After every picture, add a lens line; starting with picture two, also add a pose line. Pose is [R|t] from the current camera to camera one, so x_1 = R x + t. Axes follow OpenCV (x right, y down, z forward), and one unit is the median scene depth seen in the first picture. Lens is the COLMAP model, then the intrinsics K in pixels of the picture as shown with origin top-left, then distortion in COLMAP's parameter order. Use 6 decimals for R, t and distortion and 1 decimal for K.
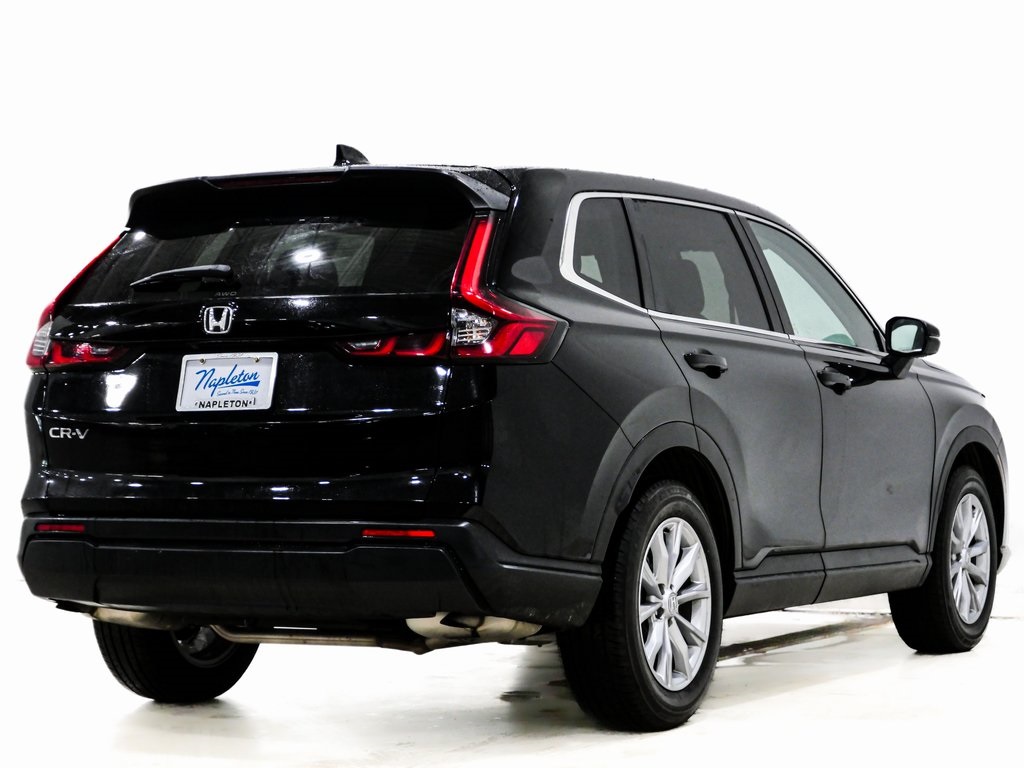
lens RADIAL K [[2511.4, 0, 511.4], [0, 2511.4, 391.5], [0, 0, 1]] dist [0.104909, 0.000000]
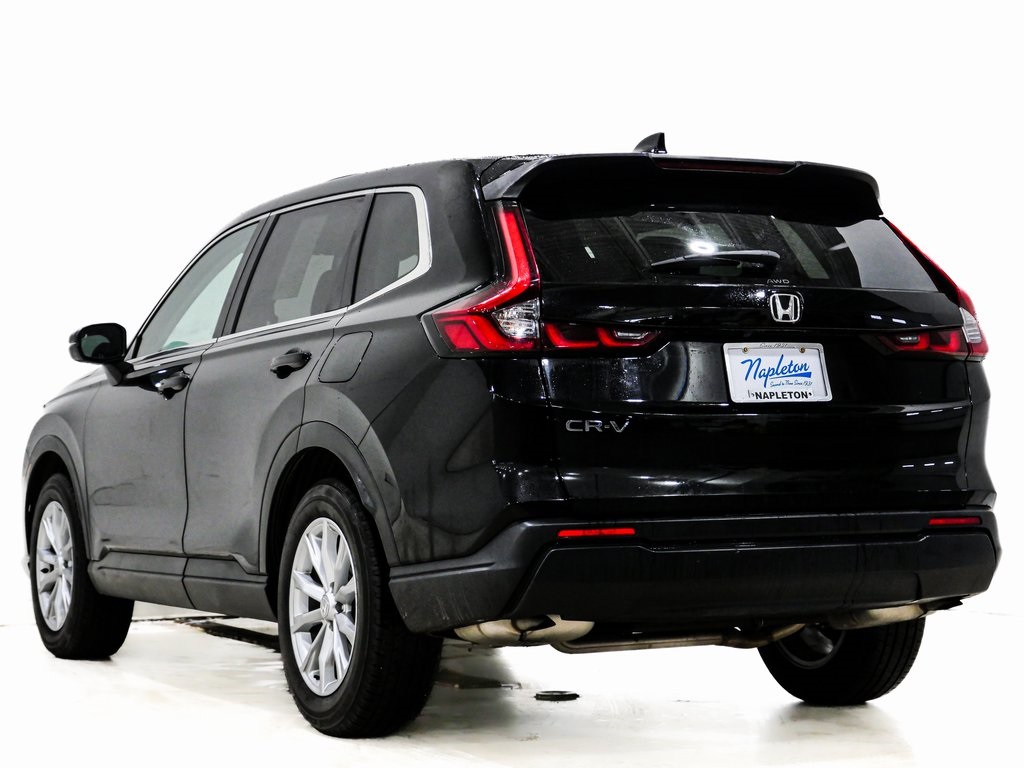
lens RADIAL K [[2401.3, 0, 509.9], [0, 2401.3, 376.7], [0, 0, 1]] dist [0.082955, 0.000000]
pose [[0.567891, 0.019657, 0.822869, -0.928850], [-0.006608, 0.999791, -0.019323, 0.016290], [-0.823078, 0.005536, 0.567902, 0.560657]]
